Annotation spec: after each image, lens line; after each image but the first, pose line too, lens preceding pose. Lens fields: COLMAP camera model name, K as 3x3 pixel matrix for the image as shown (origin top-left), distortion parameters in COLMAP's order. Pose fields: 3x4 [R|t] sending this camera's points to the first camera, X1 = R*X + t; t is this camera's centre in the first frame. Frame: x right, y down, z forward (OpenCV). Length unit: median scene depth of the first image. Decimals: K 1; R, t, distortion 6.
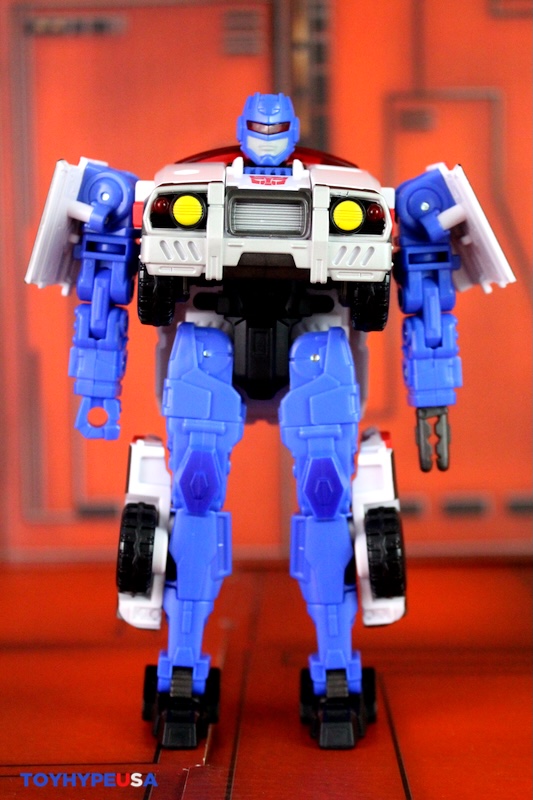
lens RADIAL K [[1669.4, 0, 266.5], [0, 1669.4, 400.0], [0, 0, 1]] dist [0.049826, 0.070977]
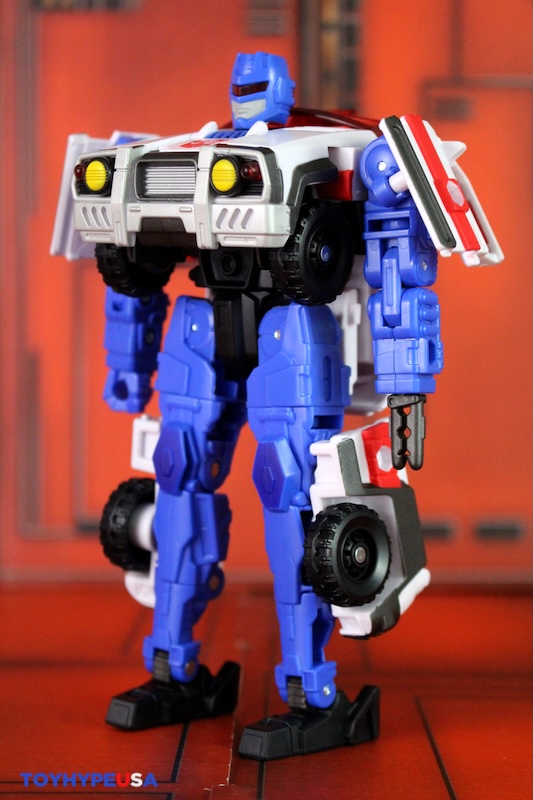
lens RADIAL K [[1719.9, 0, 266.5], [0, 1719.9, 400.0], [0, 0, 1]] dist [0.005382, 0.003677]
pose [[0.778039, 0.046780, -0.626471, 0.627934], [-0.061477, 0.998107, -0.001819, 0.013272], [0.625200, 0.039929, 0.779442, 0.258526]]
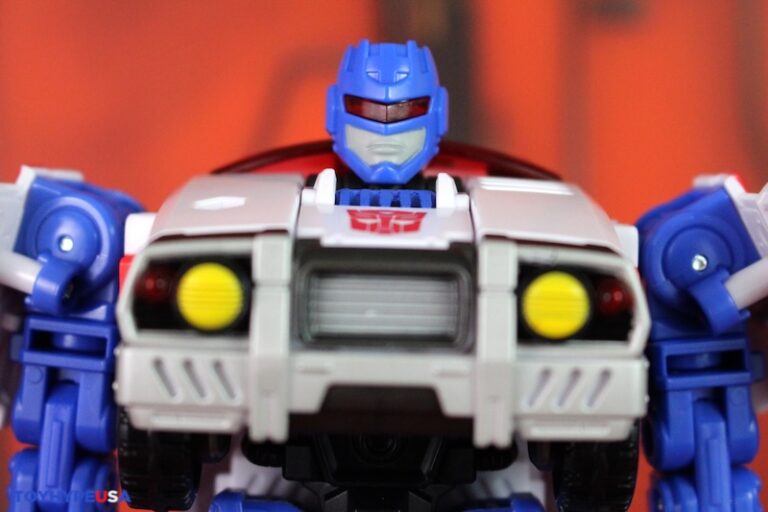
lens RADIAL K [[1603.9, 0, 384.0], [0, 1603.9, 256.0], [0, 0, 1]] dist [0.089054, 0.109105]
pose [[0.999919, -0.003117, -0.012357, 0.006138], [0.002642, 0.999264, -0.038270, -0.100218], [0.012467, 0.038234, 0.999191, 0.518464]]
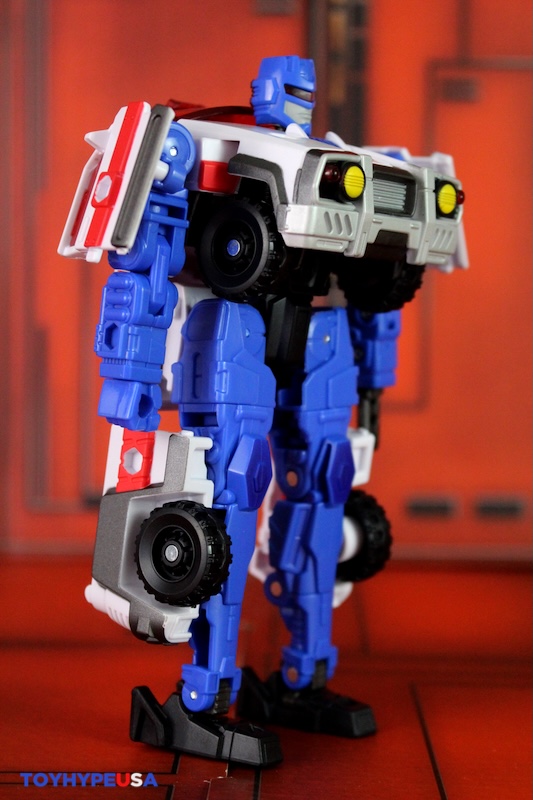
lens RADIAL K [[1670.7, 0, 266.3], [0, 1670.7, 382.3], [0, 0, 1]] dist [0.089054, 0.109105]
pose [[0.658446, -0.014961, 0.752480, -0.728695], [0.003302, 0.999850, 0.016990, -0.016688], [-0.752621, -0.008702, 0.658396, 0.393708]]
